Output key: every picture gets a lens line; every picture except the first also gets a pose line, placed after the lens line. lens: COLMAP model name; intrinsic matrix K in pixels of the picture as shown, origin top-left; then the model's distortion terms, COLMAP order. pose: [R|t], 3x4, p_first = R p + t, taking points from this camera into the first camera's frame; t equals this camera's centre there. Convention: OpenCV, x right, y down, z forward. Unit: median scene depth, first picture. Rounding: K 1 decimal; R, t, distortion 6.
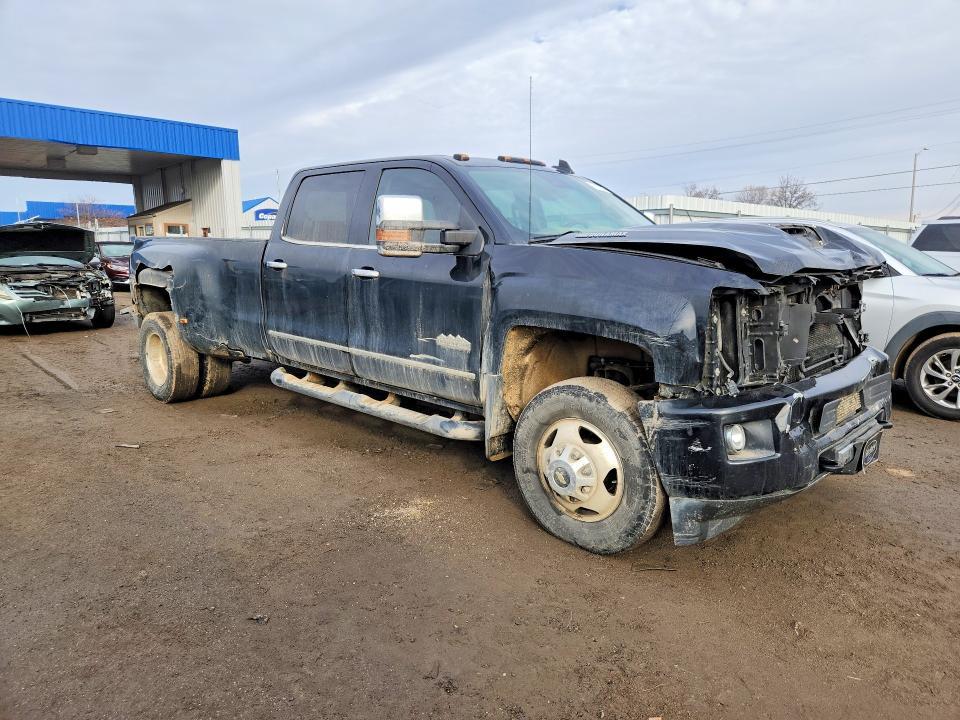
lens RADIAL K [[646.8, 0, 499.3], [0, 646.8, 360.1], [0, 0, 1]] dist [0.021478, -0.003239]
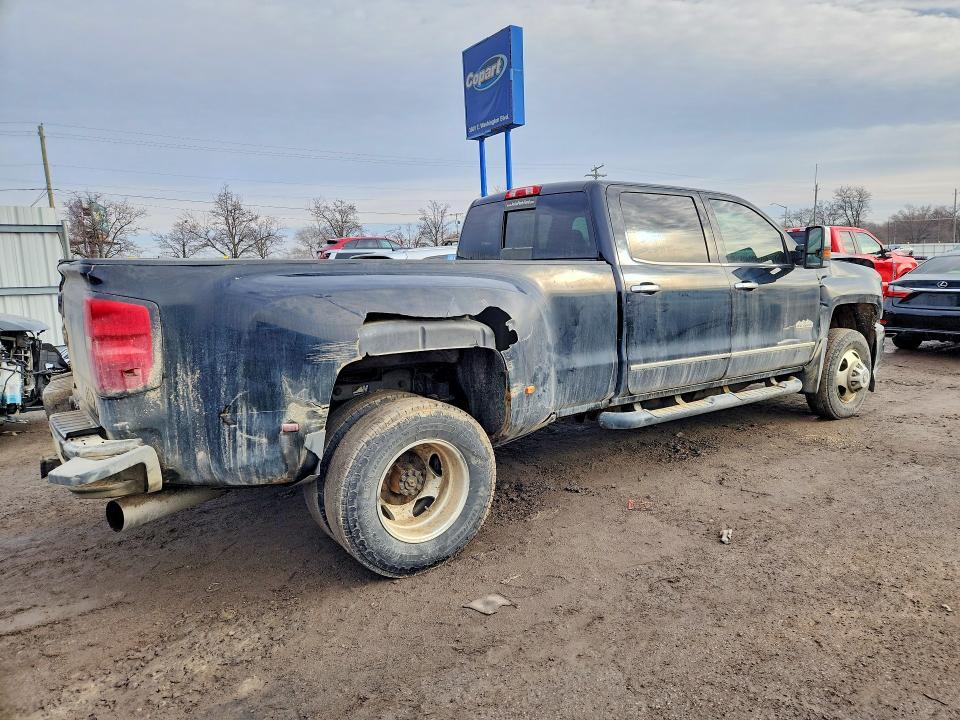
lens RADIAL K [[646.8, 0, 499.3], [0, 646.8, 360.1], [0, 0, 1]] dist [0.021478, -0.003239]
pose [[0.194103, -0.170871, 0.965985, -1.477971], [0.176185, 0.974774, 0.137023, -0.245905], [-0.965030, 0.143596, 0.219311, 1.189474]]
